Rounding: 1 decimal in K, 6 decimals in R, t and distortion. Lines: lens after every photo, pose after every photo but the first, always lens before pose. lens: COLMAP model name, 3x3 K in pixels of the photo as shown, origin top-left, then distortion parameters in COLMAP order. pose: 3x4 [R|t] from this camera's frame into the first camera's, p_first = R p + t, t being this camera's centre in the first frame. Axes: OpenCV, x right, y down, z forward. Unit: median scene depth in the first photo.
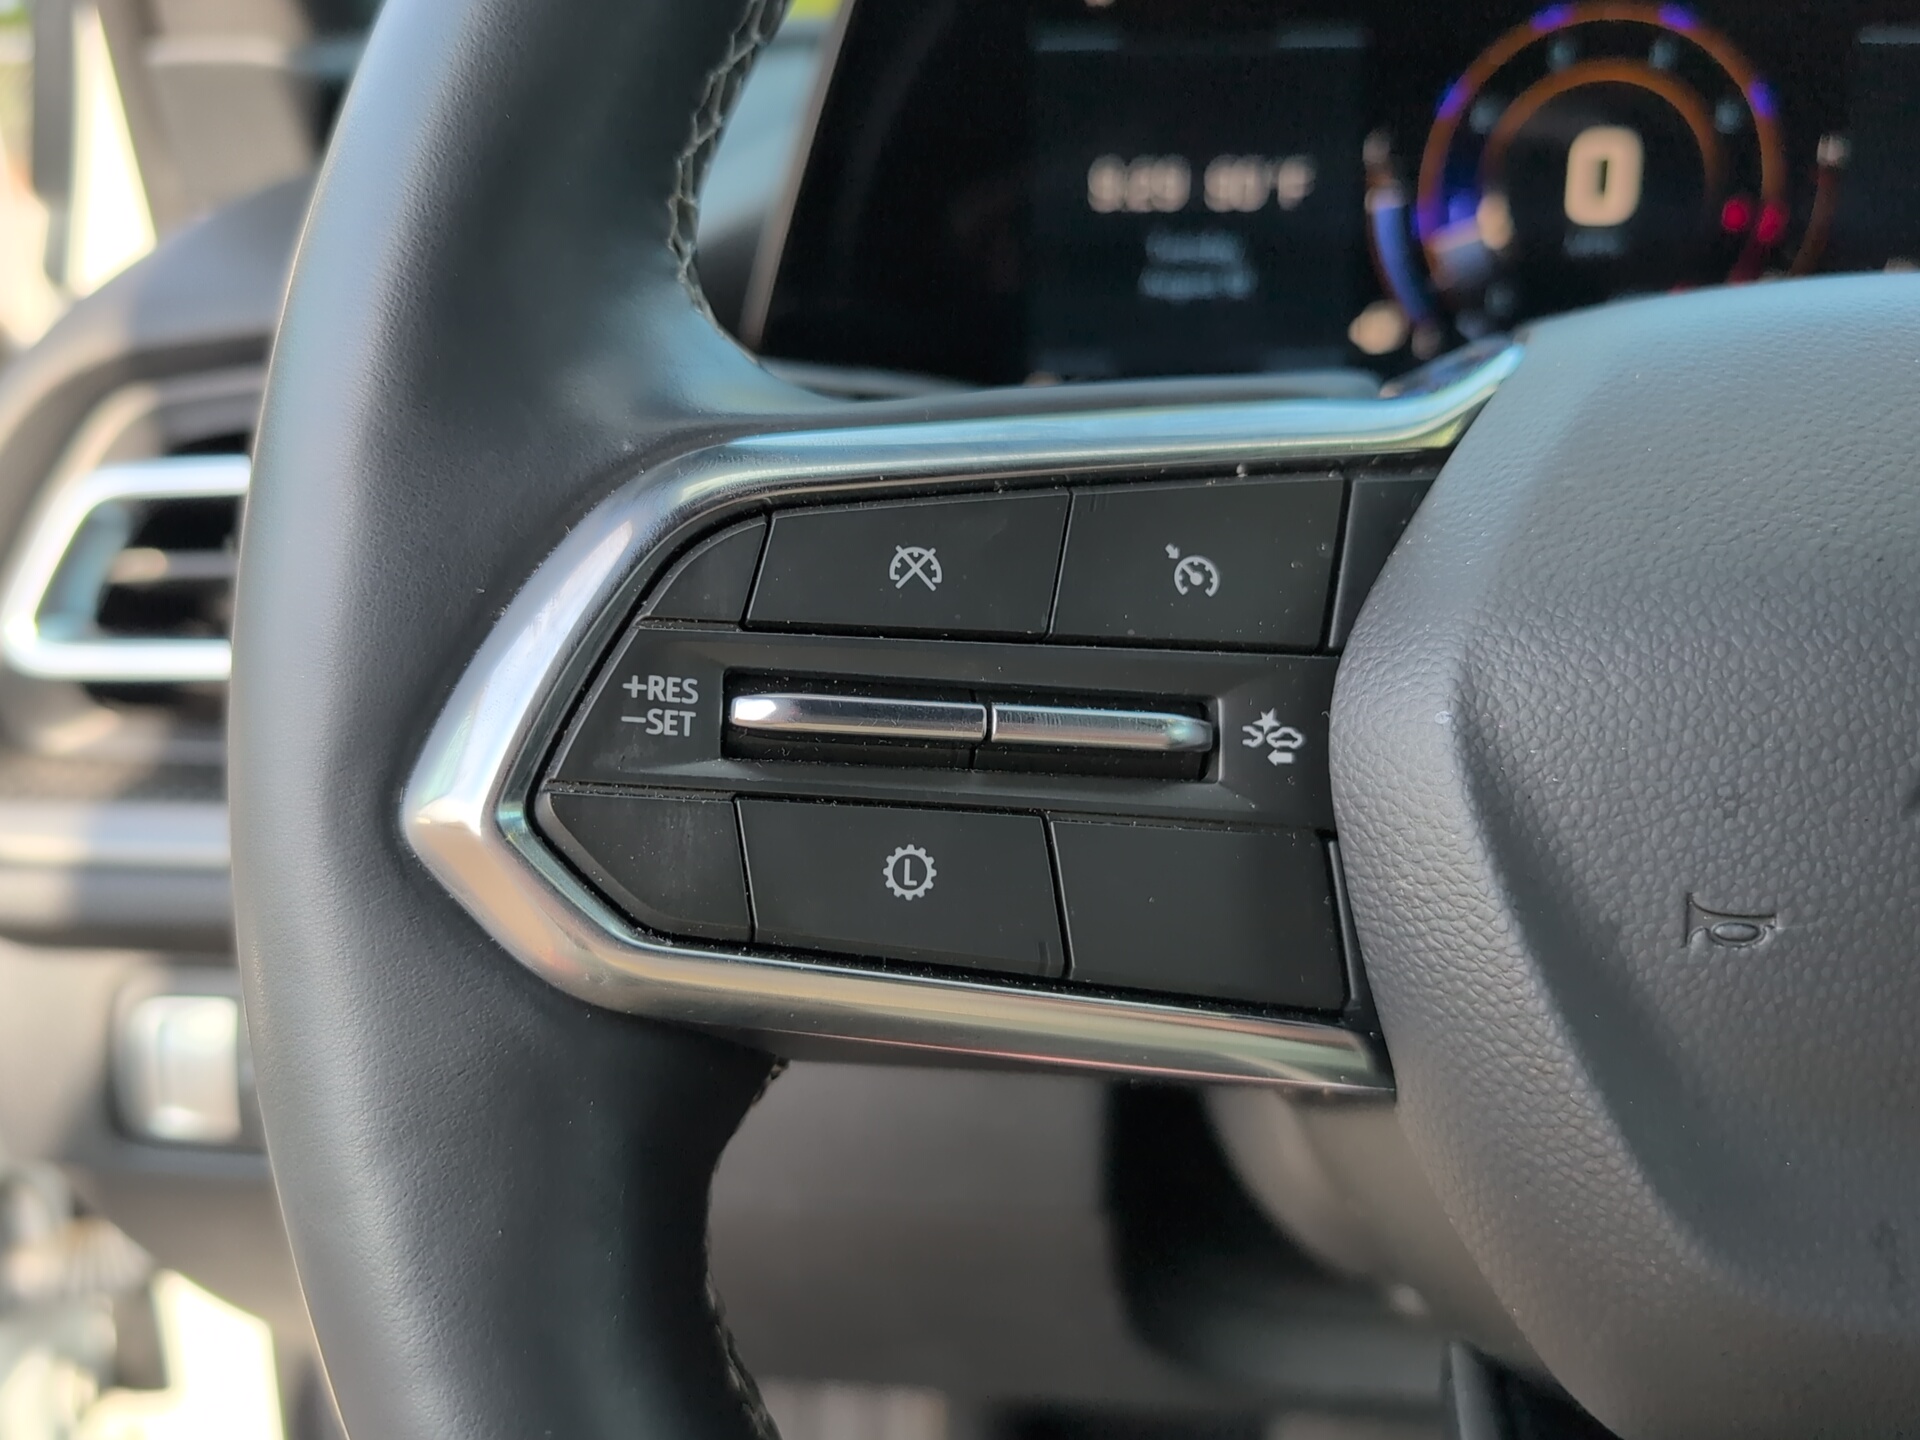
lens RADIAL K [[1638.5, 0, 960.0], [0, 1638.5, 720.0], [0, 0, 1]] dist [-0.046241, 0.002998]
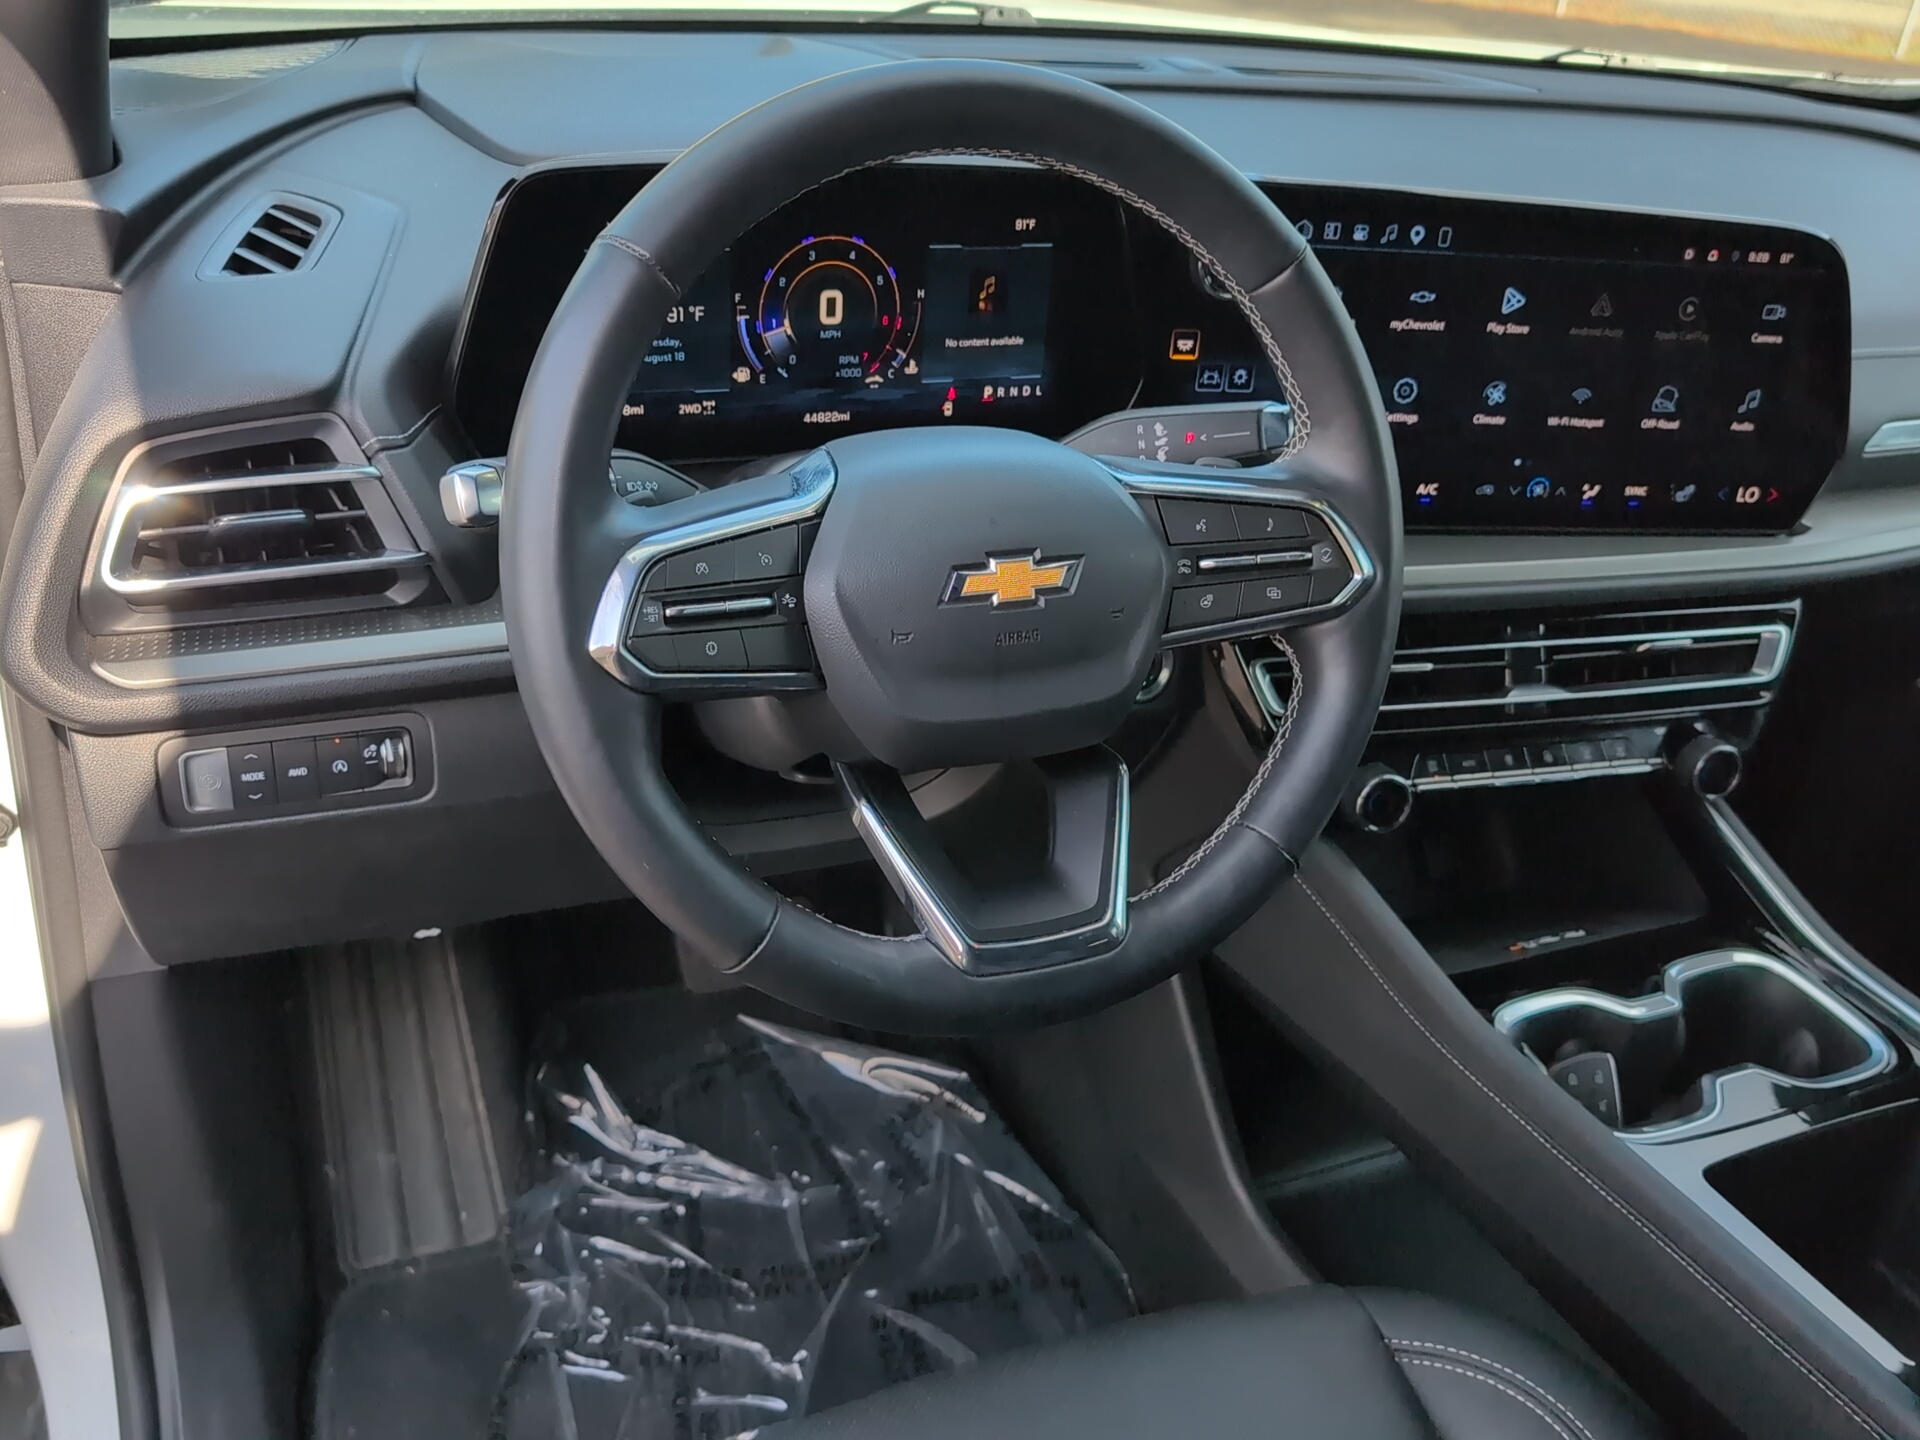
lens RADIAL K [[1579.3, 0, 958.2], [0, 1579.3, 729.1], [0, 0, 1]] dist [-0.014421, 0.007706]
pose [[0.881787, -0.151105, 0.446787, -1.124264], [0.057480, 0.974658, 0.216188, -0.458171], [-0.468132, -0.164950, 0.868127, -2.371080]]
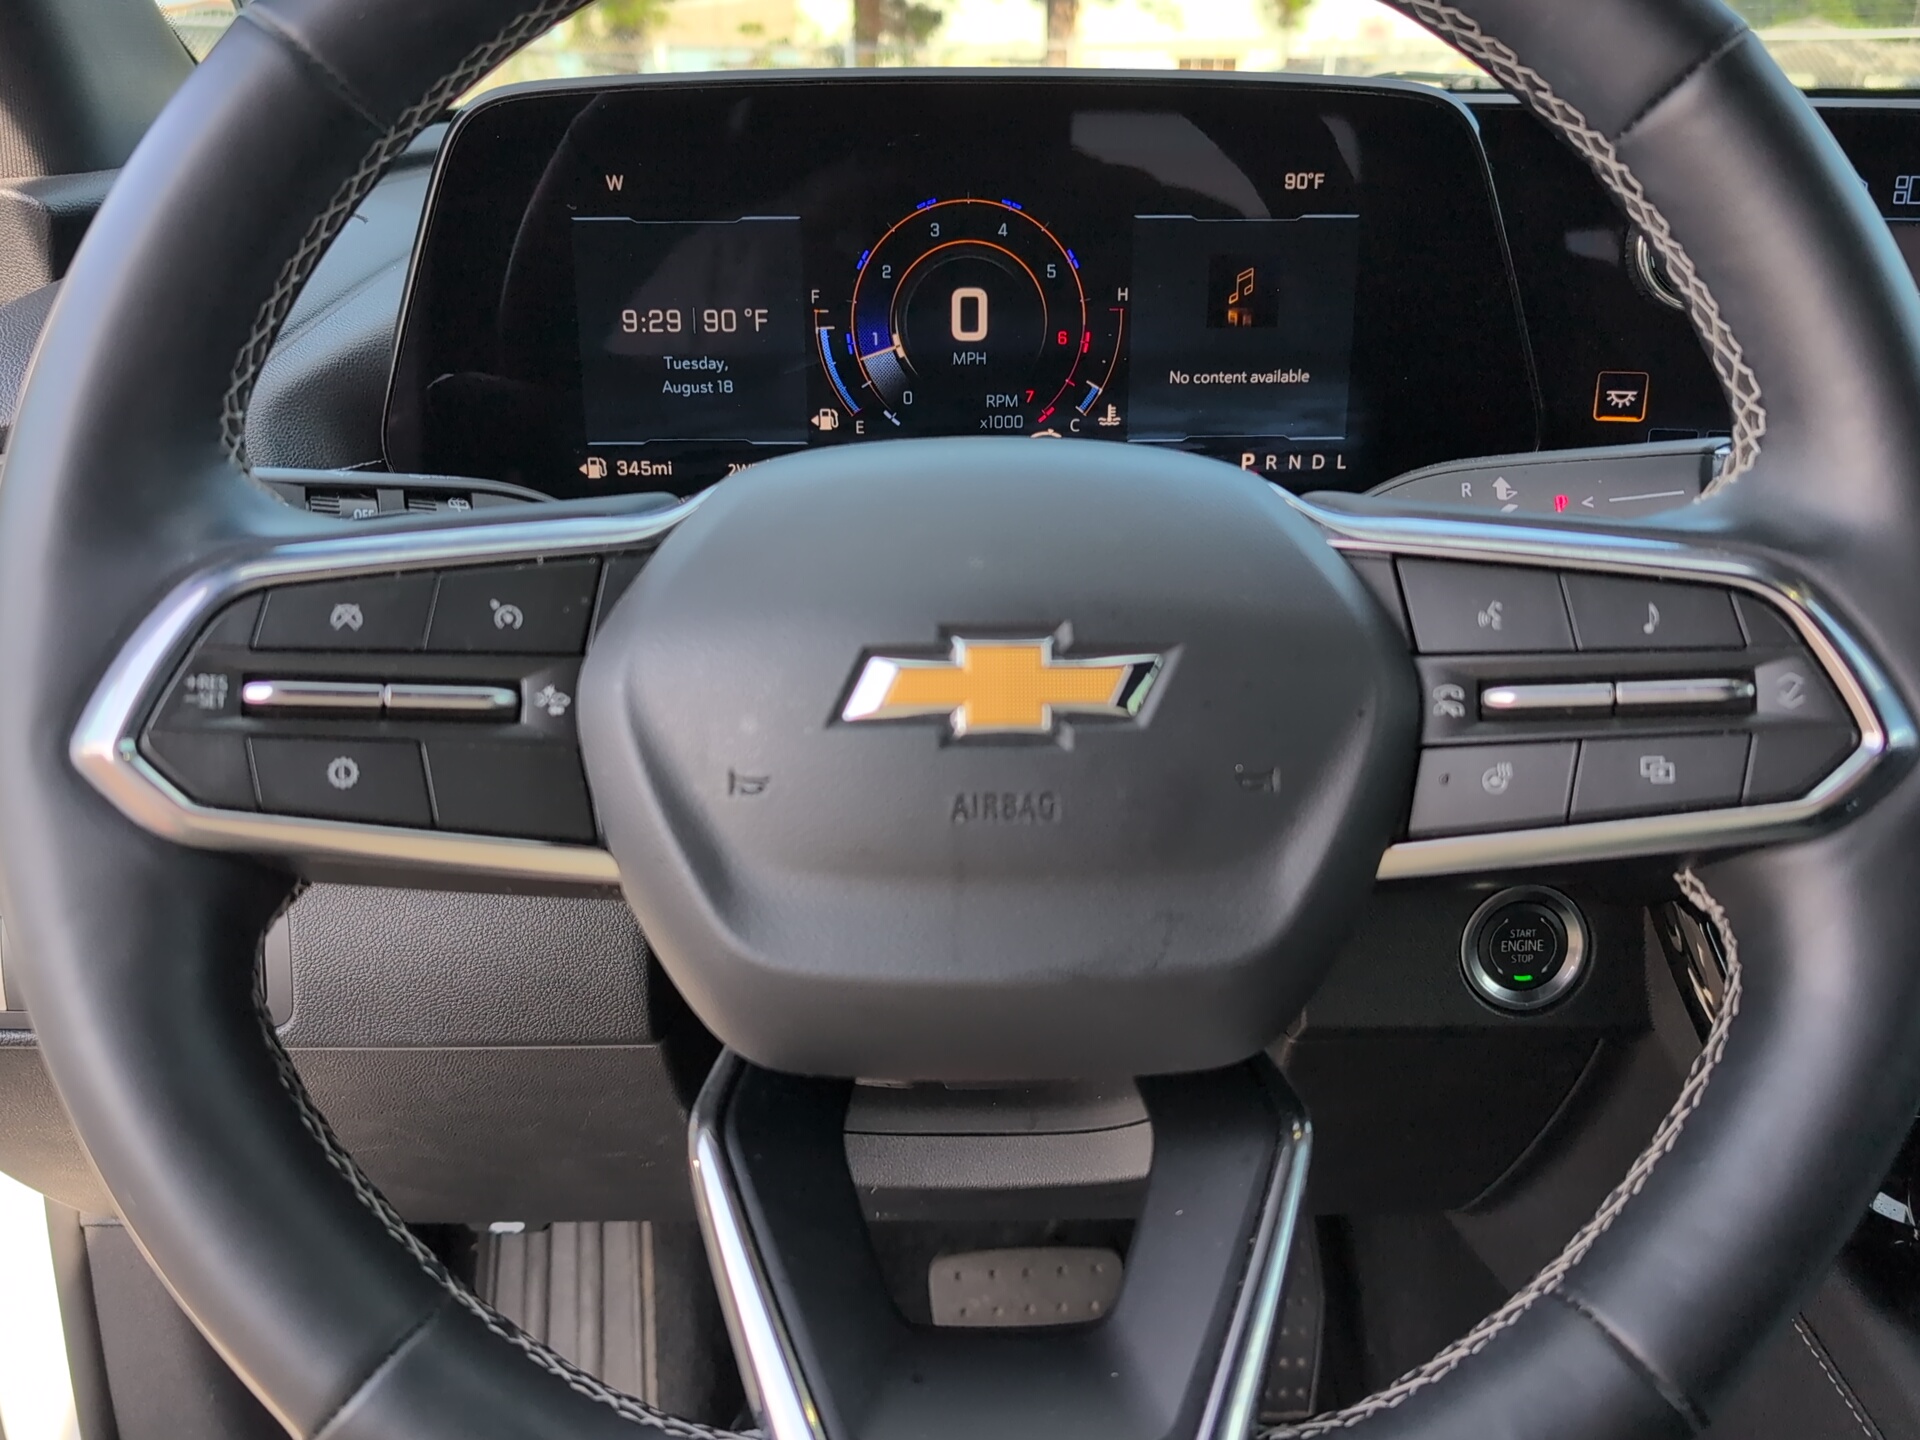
lens RADIAL K [[1604.0, 0, 954.4], [0, 1604.0, 718.7], [0, 0, 1]] dist [0.008129, -0.072000]
pose [[0.994697, -0.026675, 0.099330, 0.470107], [0.025163, 0.999548, 0.016447, 0.013627], [-0.099724, -0.013860, 0.994919, -0.916398]]
